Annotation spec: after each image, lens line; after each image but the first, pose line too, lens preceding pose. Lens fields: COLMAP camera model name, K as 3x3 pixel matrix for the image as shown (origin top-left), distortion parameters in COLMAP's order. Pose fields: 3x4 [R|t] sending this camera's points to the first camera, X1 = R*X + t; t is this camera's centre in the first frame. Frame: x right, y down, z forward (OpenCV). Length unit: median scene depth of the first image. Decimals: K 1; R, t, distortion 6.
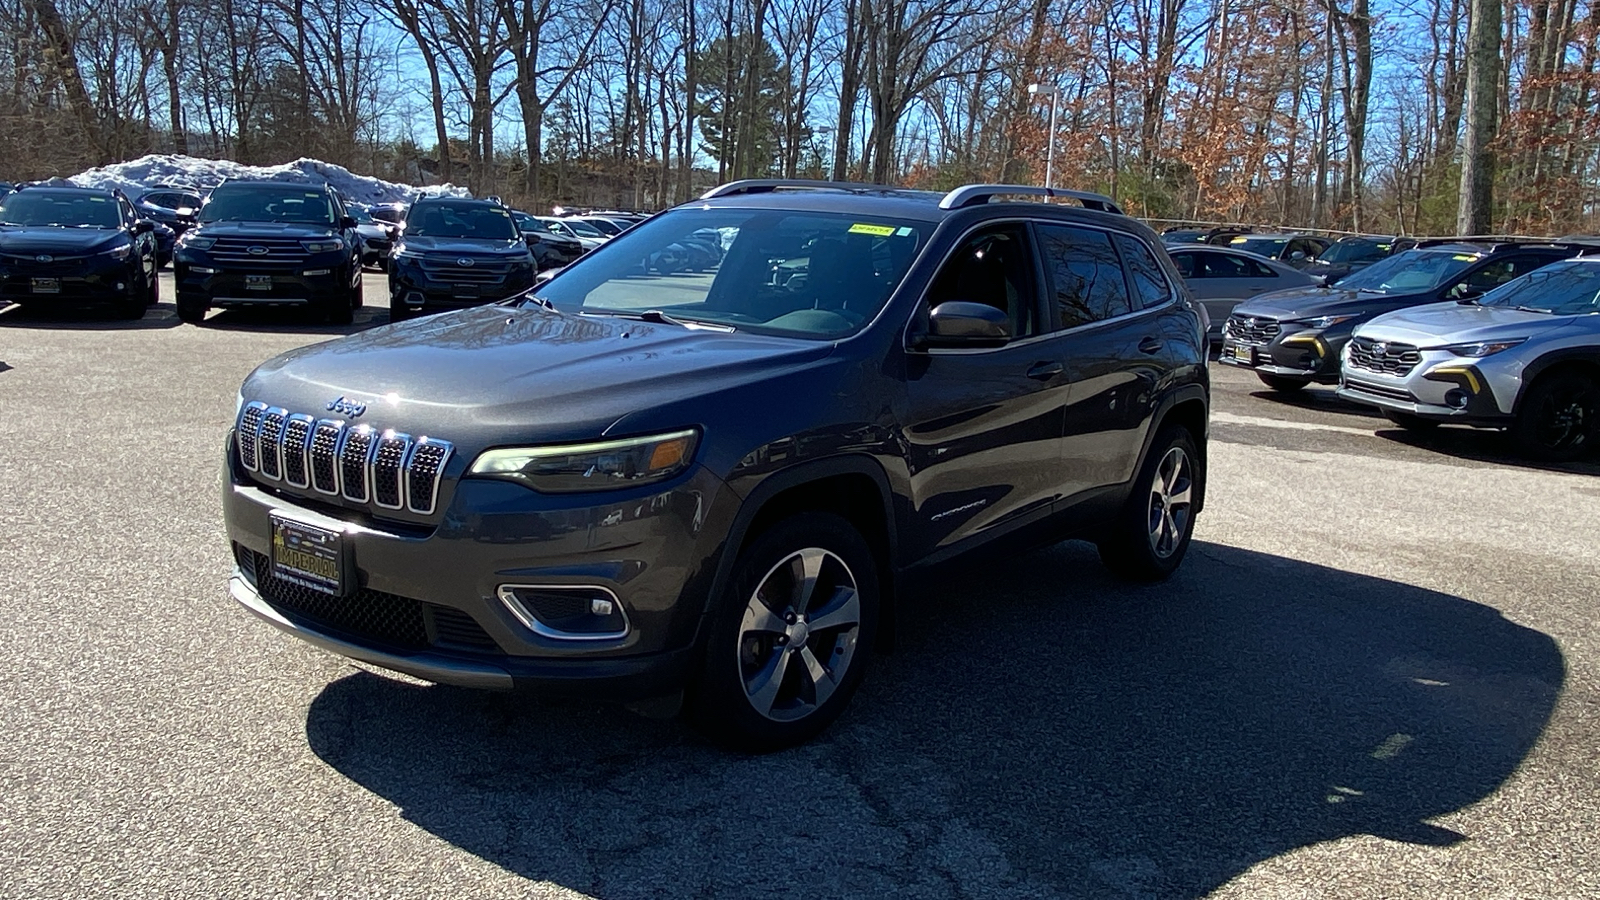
lens RADIAL K [[1337.7, 0, 798.9], [0, 1337.7, 446.9], [0, 0, 1]] dist [0.059337, -0.045624]
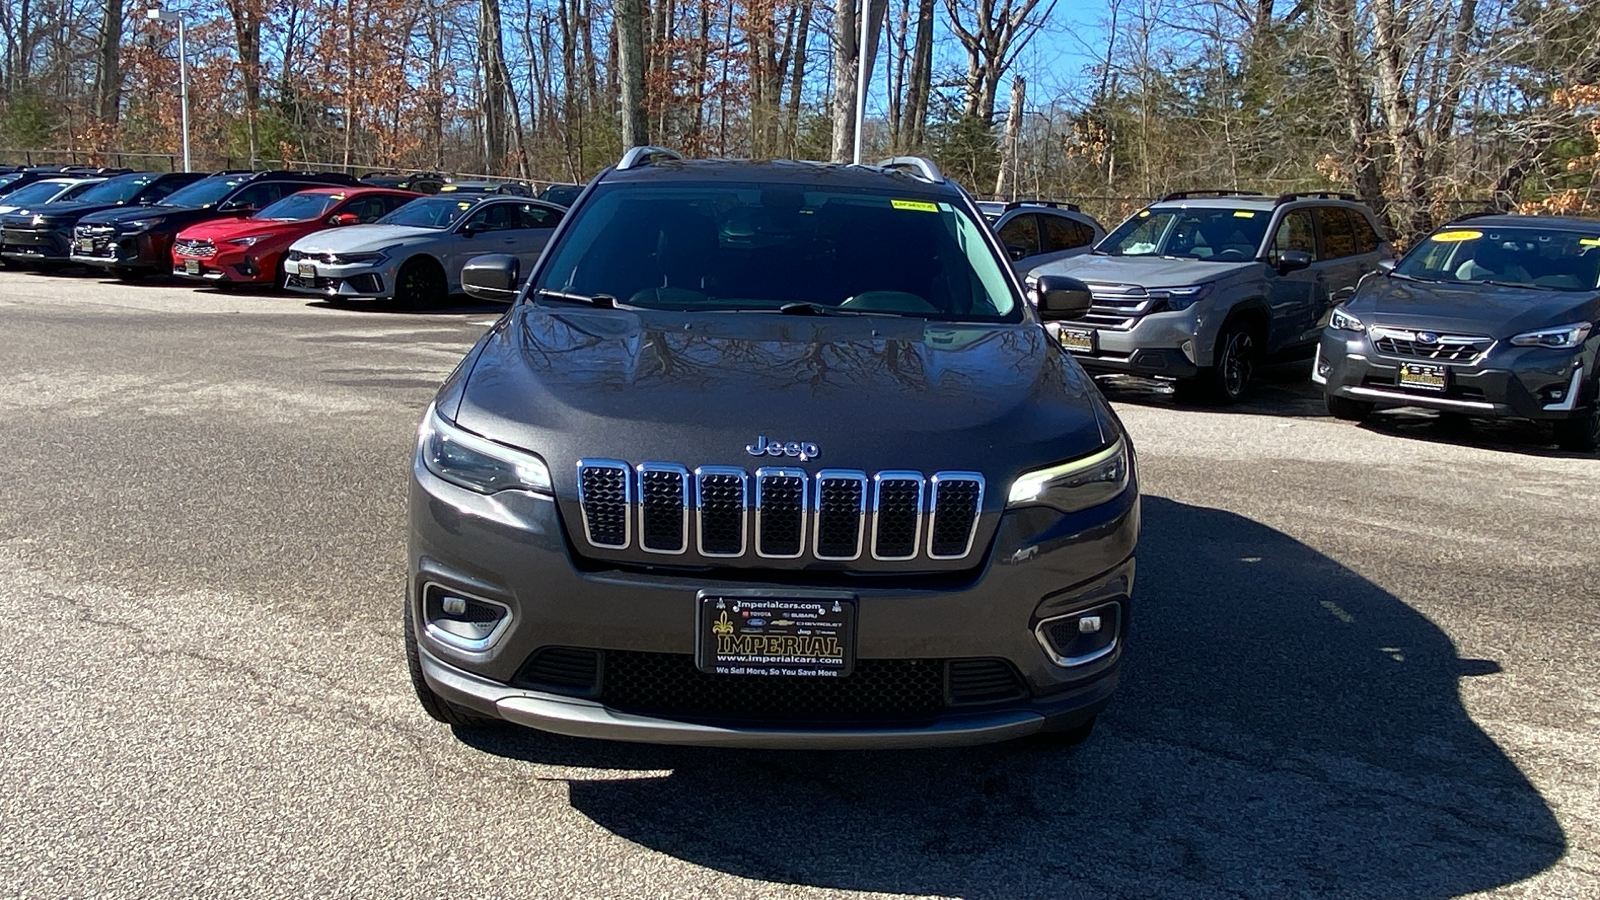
lens RADIAL K [[1337.7, 0, 807.7], [0, 1337.7, 454.2], [0, 0, 1]] dist [0.059337, -0.045624]
pose [[0.783469, -0.128244, 0.608054, -0.817265], [0.099636, 0.991739, 0.080786, -0.089544], [-0.613391, -0.002709, 0.789775, 0.357912]]
